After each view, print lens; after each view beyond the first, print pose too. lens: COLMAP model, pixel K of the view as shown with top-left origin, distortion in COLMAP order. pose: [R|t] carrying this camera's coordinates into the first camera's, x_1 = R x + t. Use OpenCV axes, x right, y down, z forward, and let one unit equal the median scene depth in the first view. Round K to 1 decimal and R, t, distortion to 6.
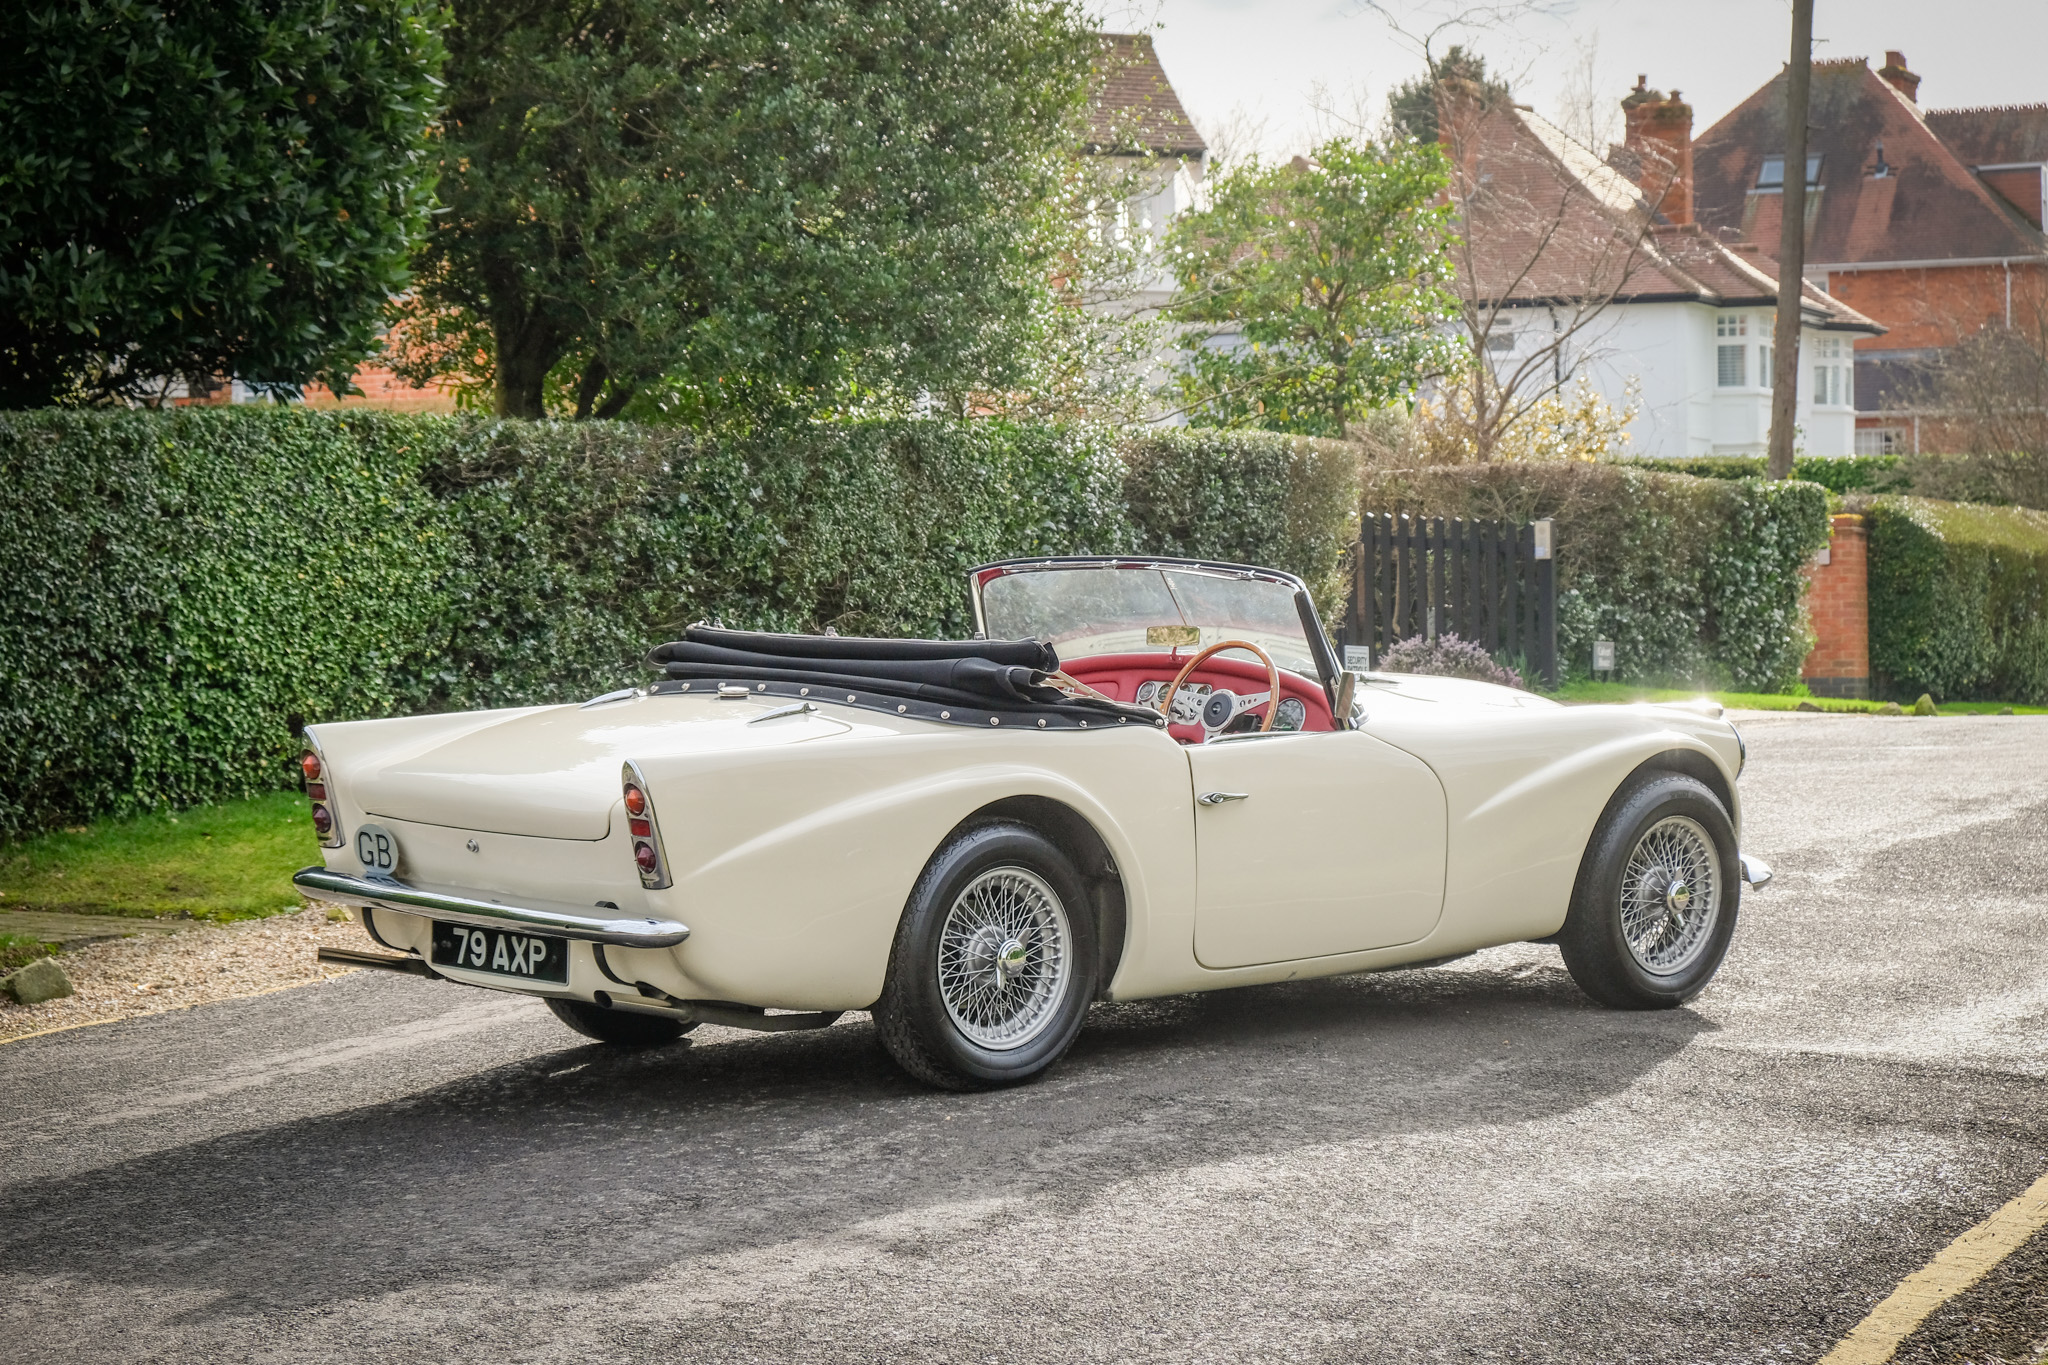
lens RADIAL K [[4467.9, 0, 998.5], [0, 4467.9, 671.0], [0, 0, 1]] dist [0.024843, 0.000000]
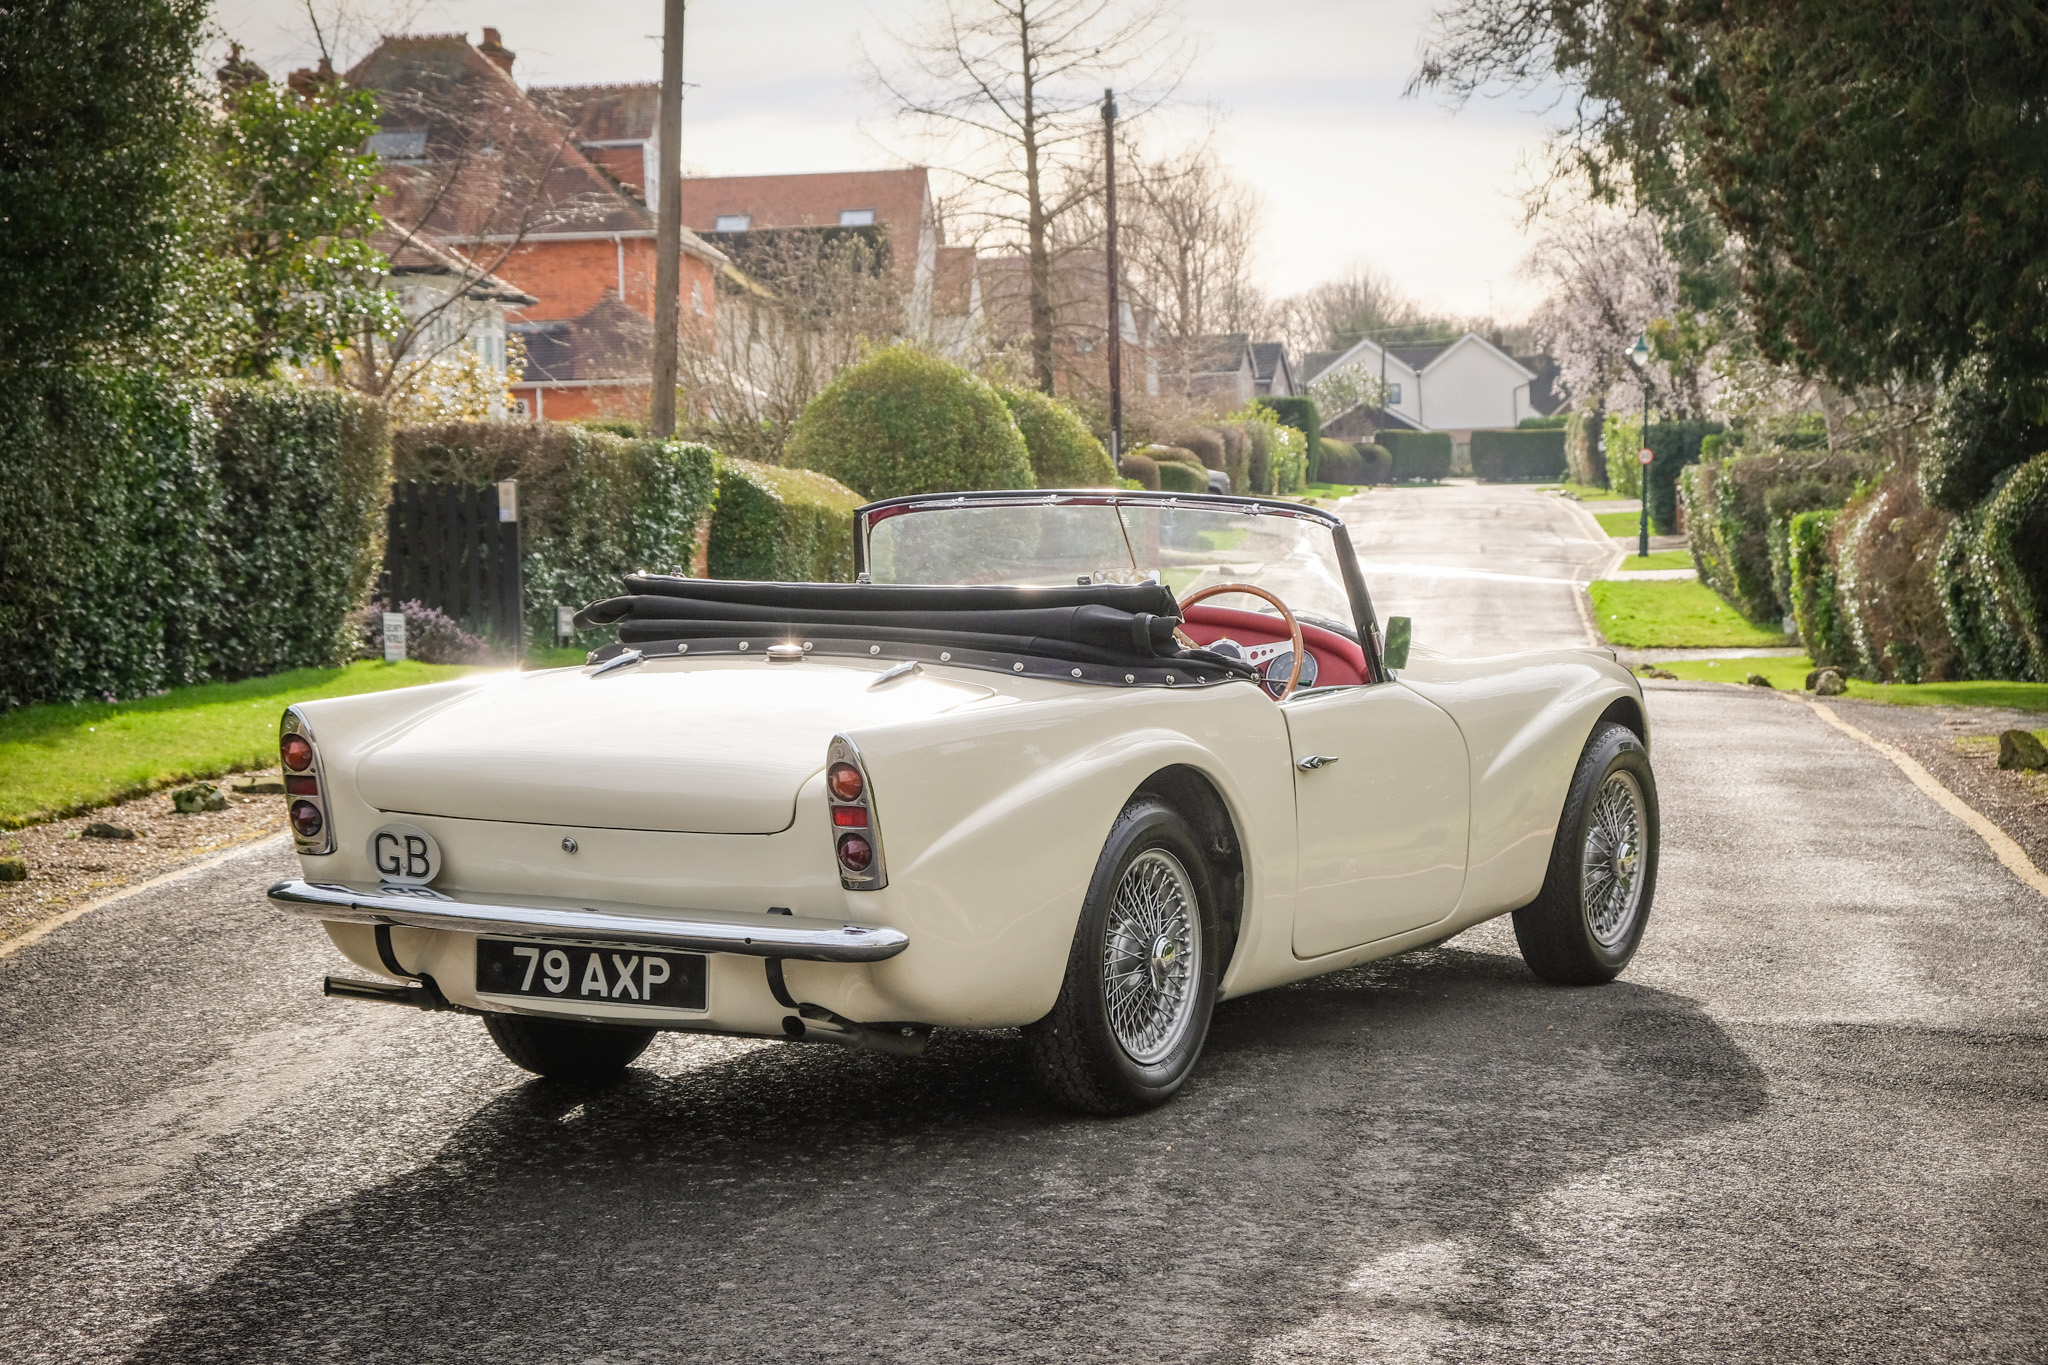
lens RADIAL K [[4467.9, 0, 1023.6], [0, 4467.9, 681.1], [0, 0, 1]] dist [0.024843, 0.000000]
pose [[0.951196, -0.022754, 0.307746, -0.162275], [0.020164, 0.999729, 0.011593, 0.000797], [-0.307927, -0.004822, 0.951398, 0.112668]]
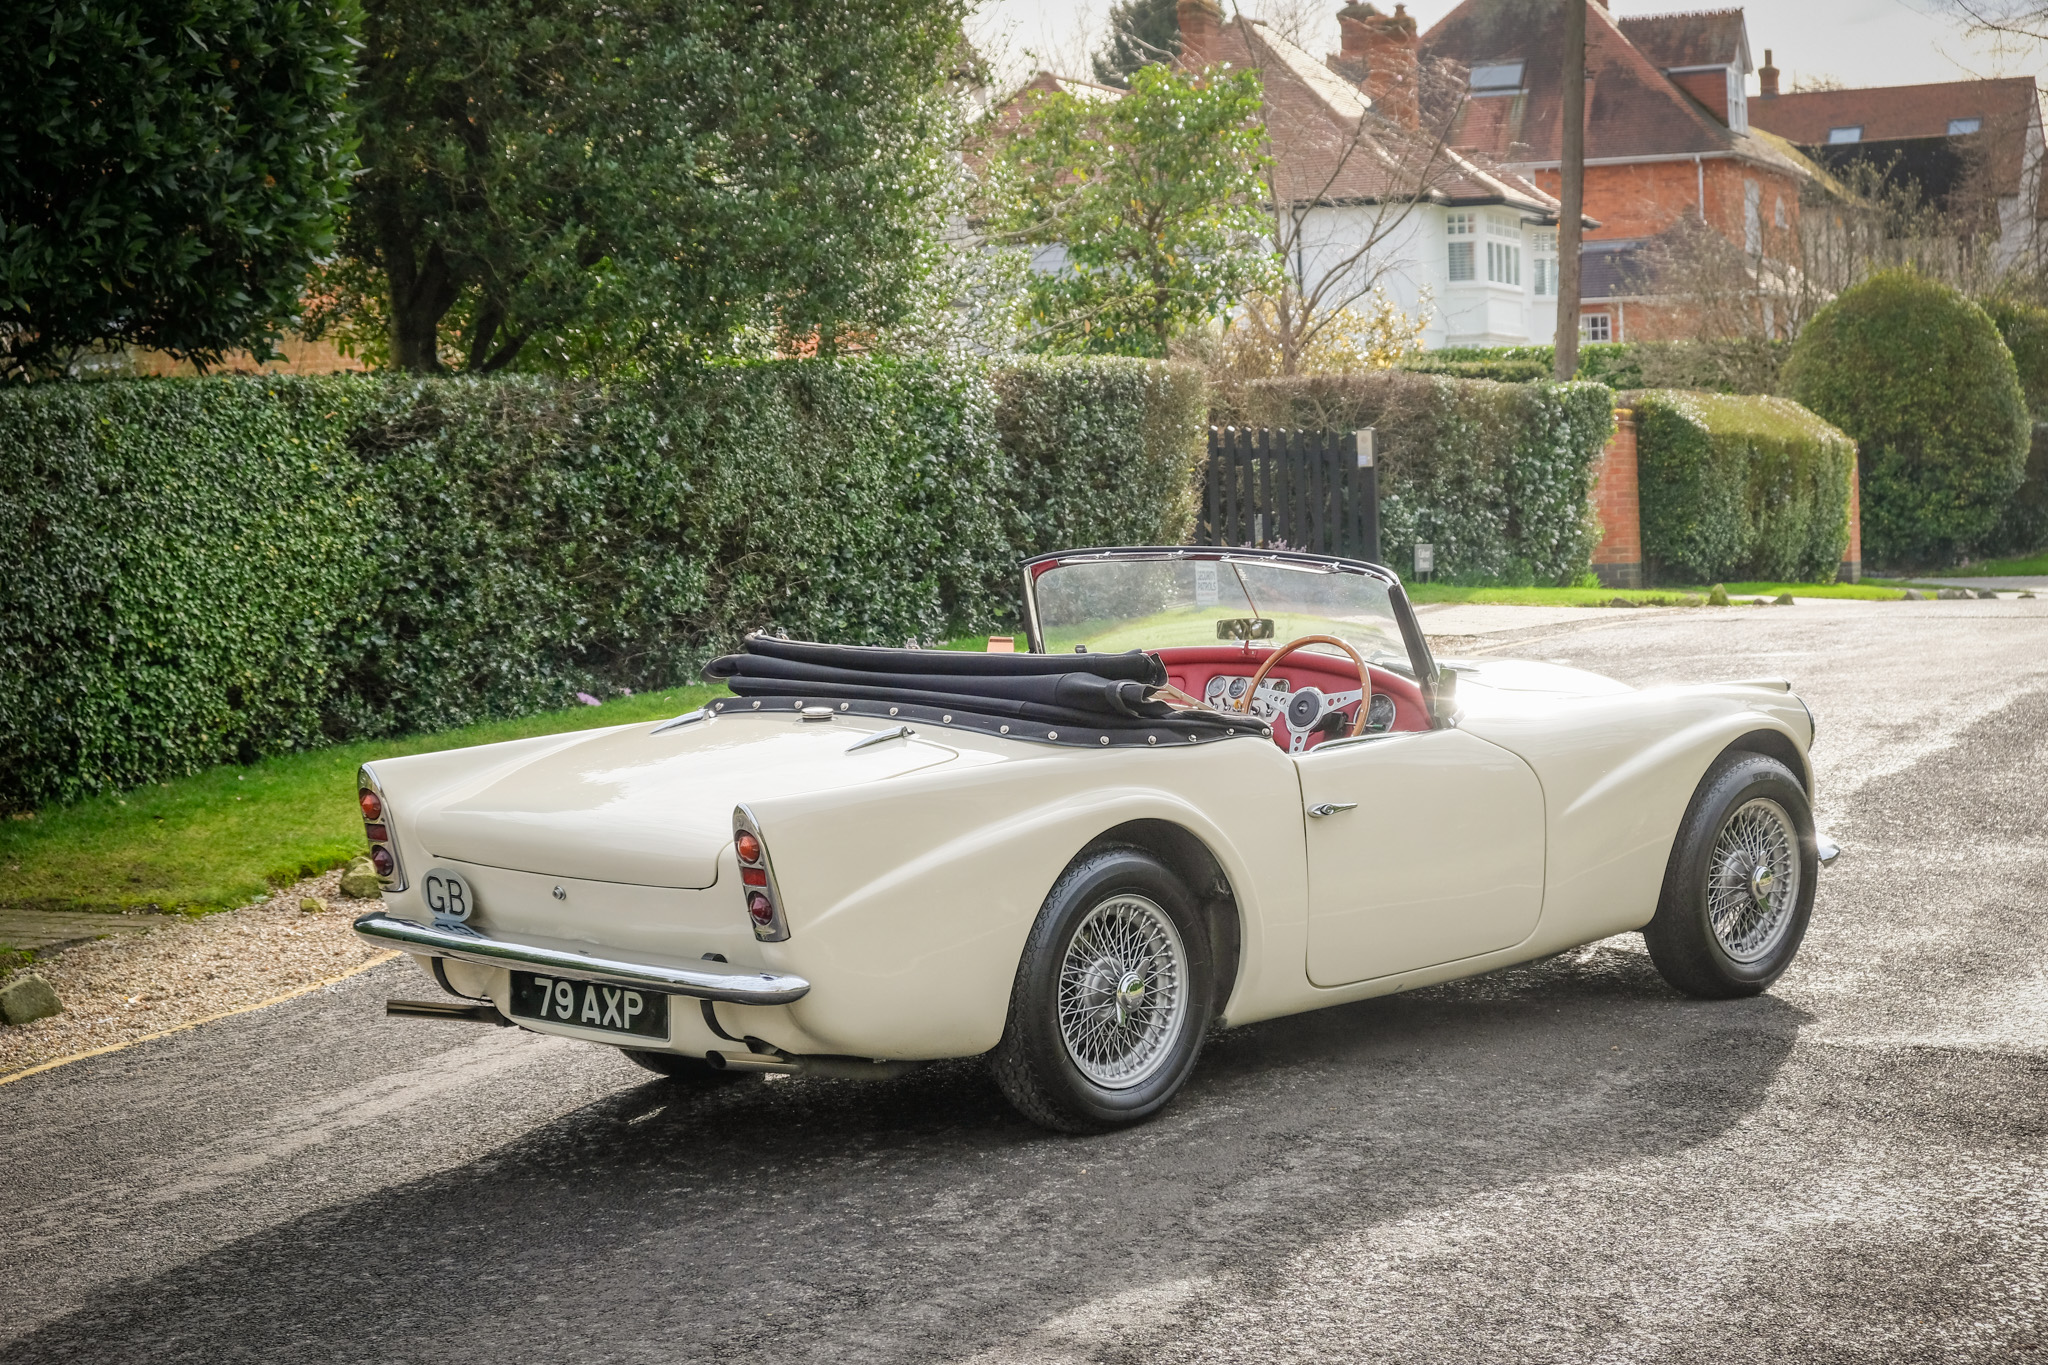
lens RADIAL K [[4178.0, 0, 1017.6], [0, 4178.0, 681.0], [0, 0, 1]] dist [-0.003227, 0.000000]
pose [[0.997928, -0.027241, 0.058293, -0.040347], [0.025486, 0.999206, 0.030635, -0.016519], [-0.059081, -0.029086, 0.997829, 0.070606]]
